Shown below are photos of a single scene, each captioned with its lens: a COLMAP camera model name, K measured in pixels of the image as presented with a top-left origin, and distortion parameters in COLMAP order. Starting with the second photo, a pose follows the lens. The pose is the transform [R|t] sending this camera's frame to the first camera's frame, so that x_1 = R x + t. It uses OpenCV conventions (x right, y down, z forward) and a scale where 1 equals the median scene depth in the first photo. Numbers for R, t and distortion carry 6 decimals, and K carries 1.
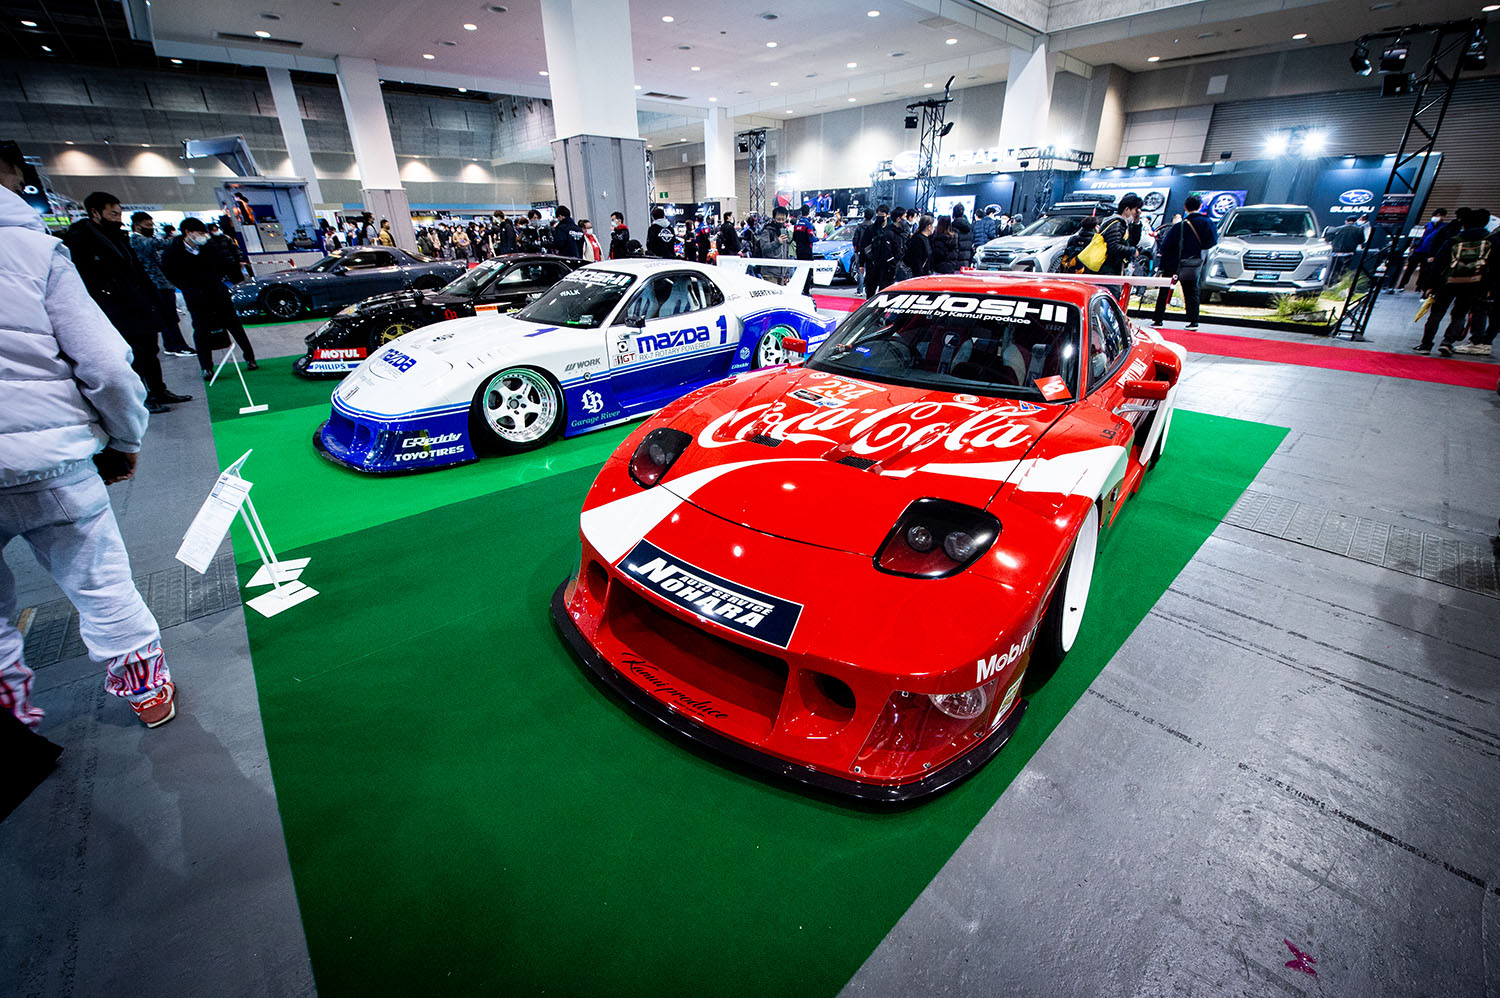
lens RADIAL K [[608.7, 0, 749.3], [0, 608.7, 503.0], [0, 0, 1]] dist [-0.014733, -0.000890]
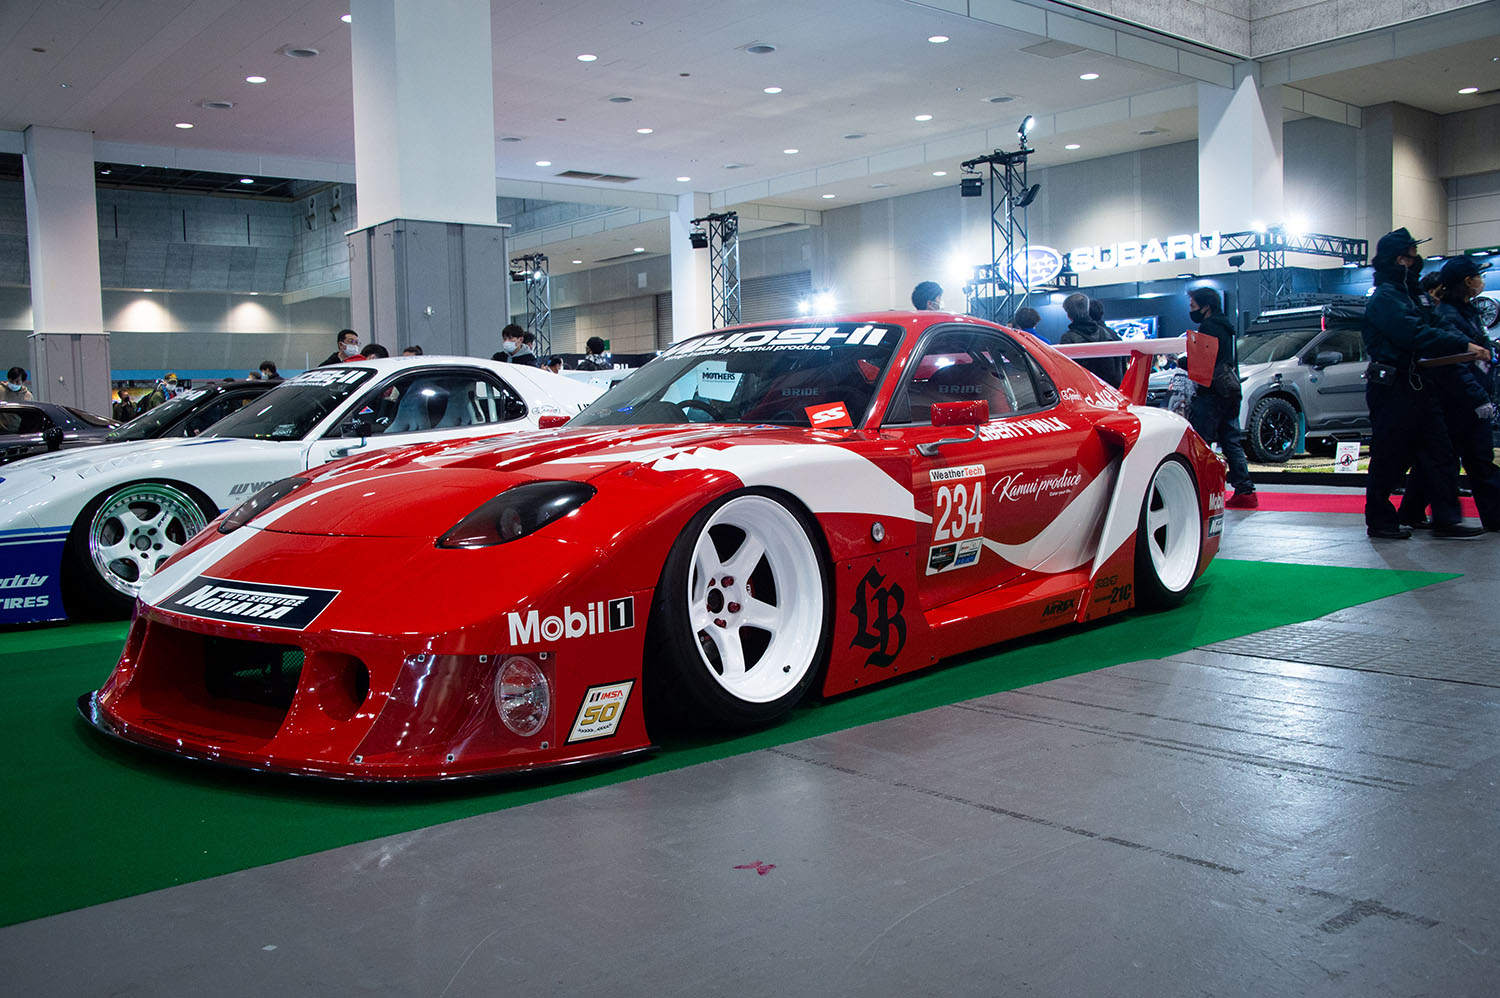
lens RADIAL K [[1355.3, 0, 735.6], [0, 1355.3, 505.9], [0, 0, 1]] dist [-0.087350, 0.095378]
pose [[0.998800, -0.015933, -0.046313, 0.062203], [-0.001352, 0.936275, -0.351264, 0.061727], [0.048958, 0.350905, 0.935130, -0.058943]]
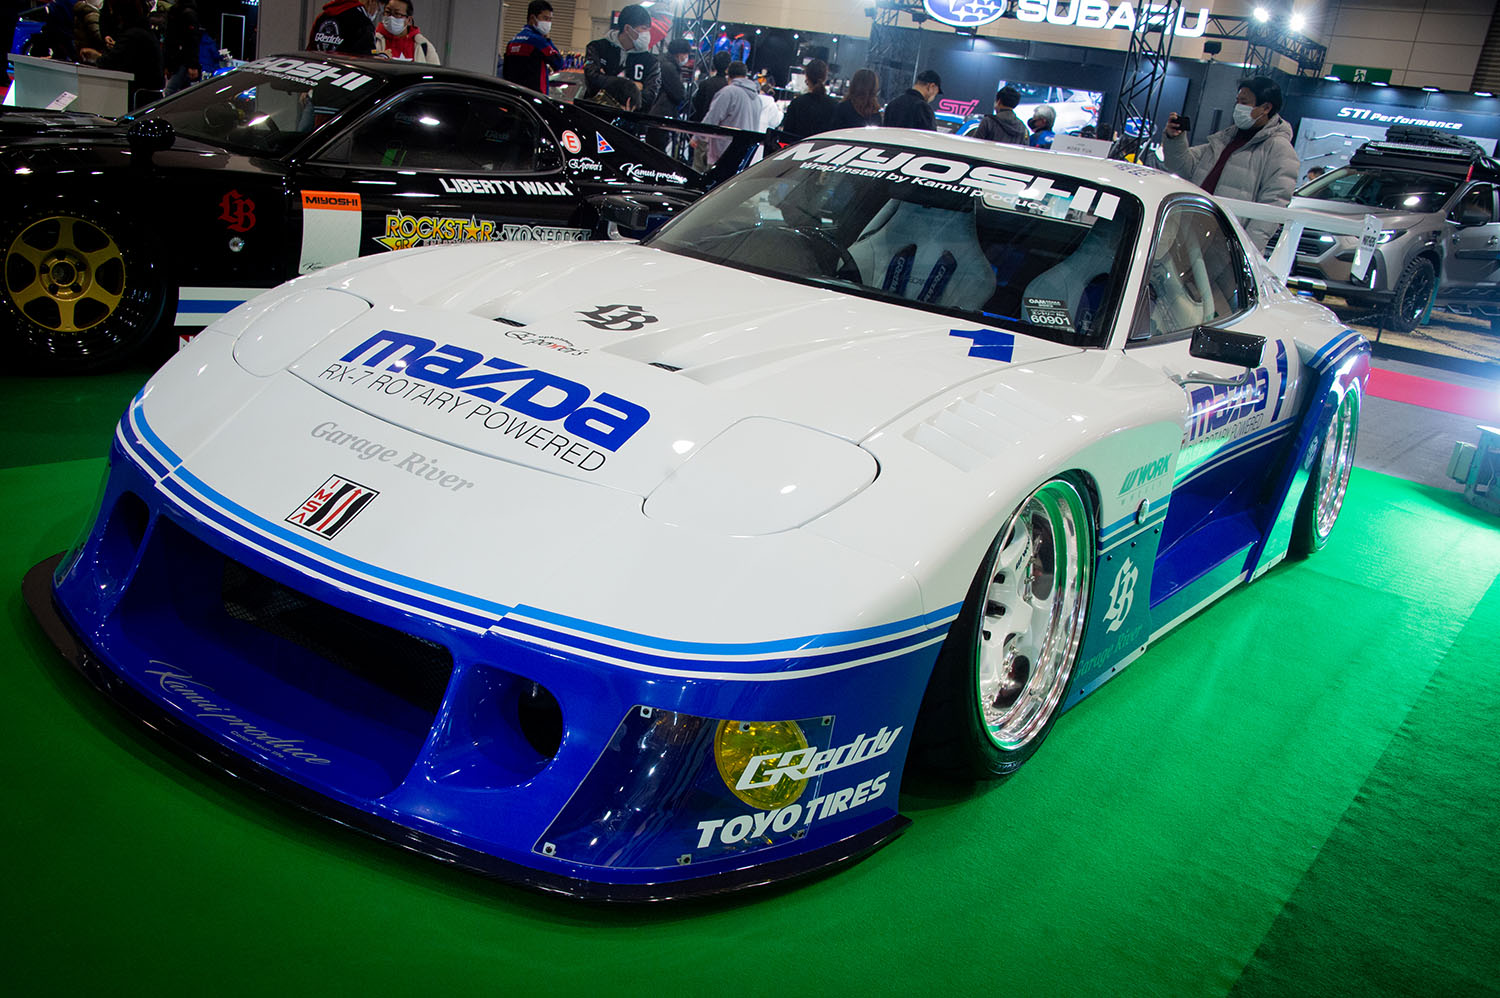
lens RADIAL K [[1411.0, 0, 759.6], [0, 1411.0, 498.0], [0, 0, 1]] dist [-0.017784, 0.000000]
pose [[0.961824, 0.087283, 0.259375, -0.139428], [-0.047507, 0.986638, -0.155848, -0.023097], [-0.269512, 0.137576, 0.953119, 0.092200]]
